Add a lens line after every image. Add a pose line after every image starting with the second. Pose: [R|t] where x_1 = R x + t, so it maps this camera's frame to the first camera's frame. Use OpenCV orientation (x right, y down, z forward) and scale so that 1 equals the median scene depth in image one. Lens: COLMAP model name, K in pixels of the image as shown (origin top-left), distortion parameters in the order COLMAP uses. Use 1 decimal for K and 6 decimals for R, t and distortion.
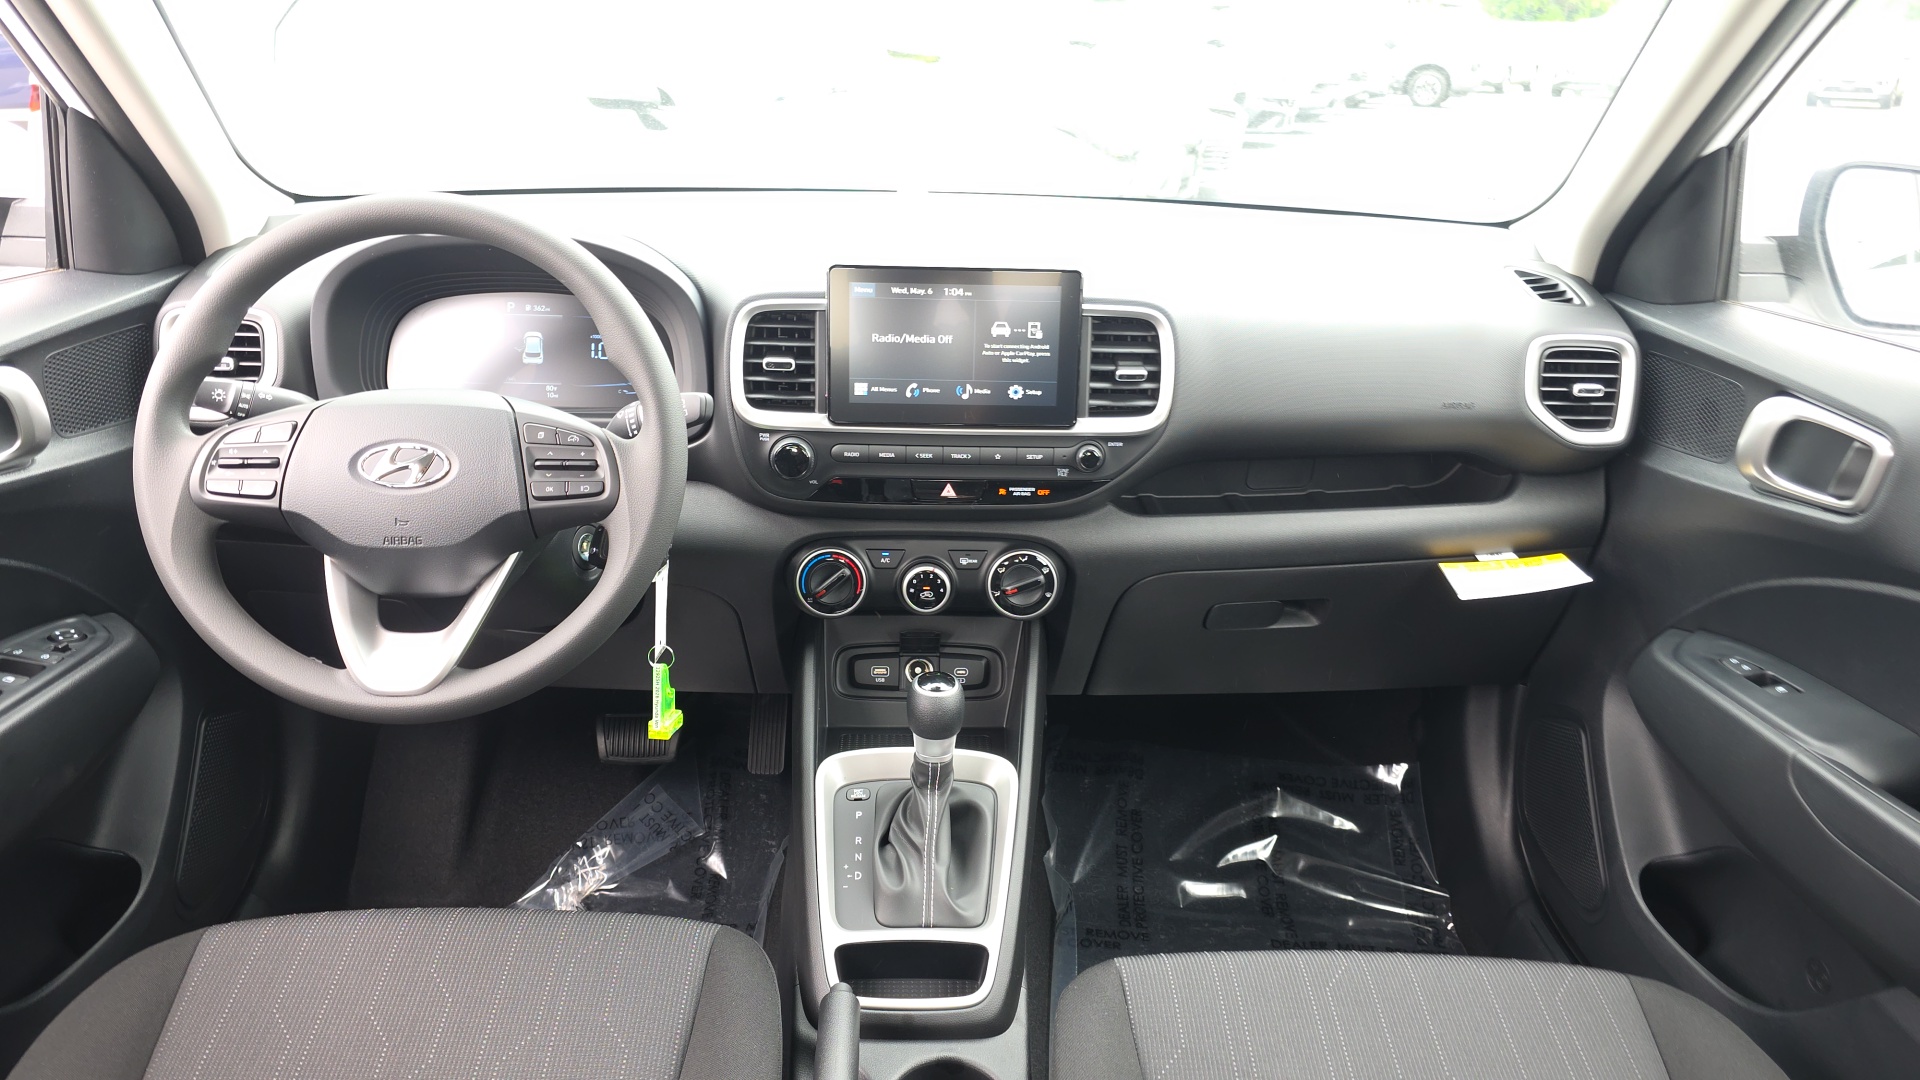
lens RADIAL K [[1305.6, 0, 954.6], [0, 1305.6, 517.6], [0, 0, 1]] dist [0.093649, -0.099035]
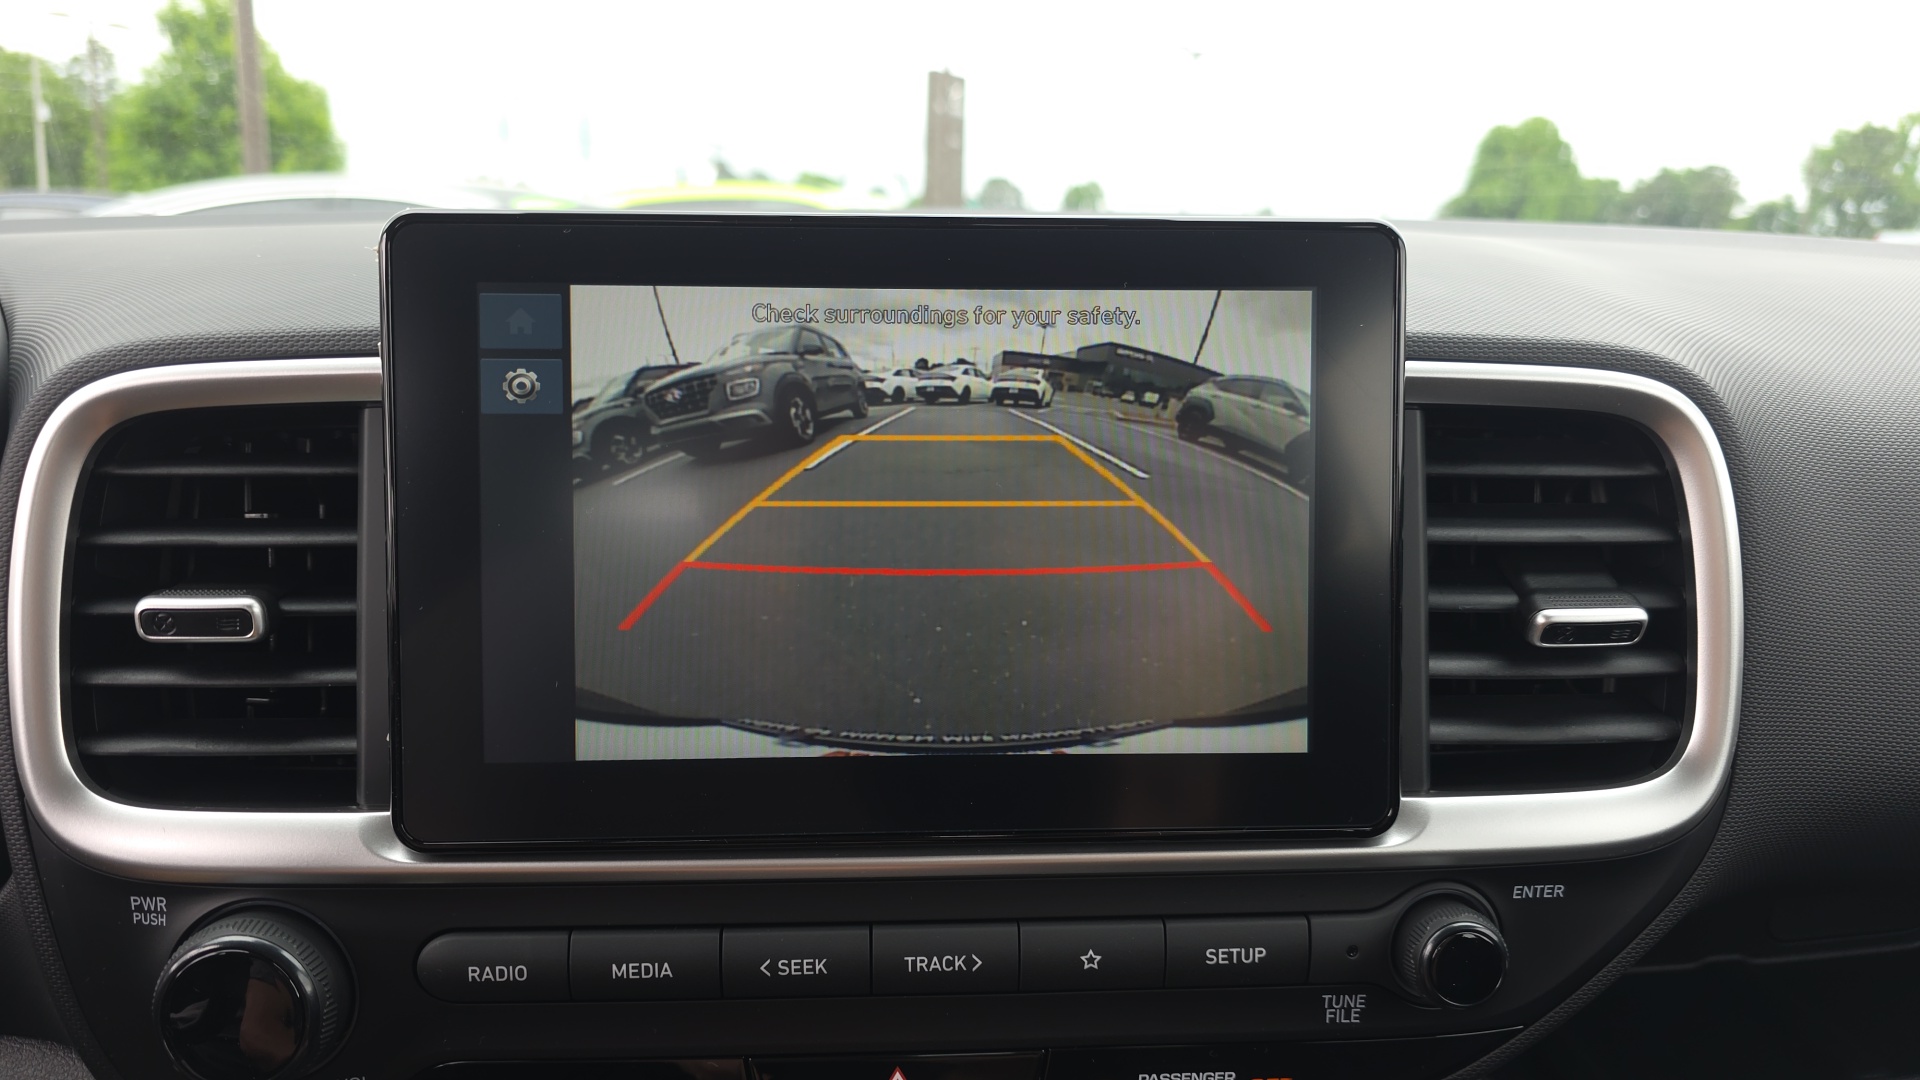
lens RADIAL K [[1308.3, 0, 969.5], [0, 1308.3, 567.8], [0, 0, 1]] dist [0.024642, -0.026851]
pose [[0.999583, -0.025279, 0.013925, 0.008303], [0.027161, 0.987101, -0.157779, -0.082322], [-0.009757, 0.158091, 0.987376, 0.742099]]
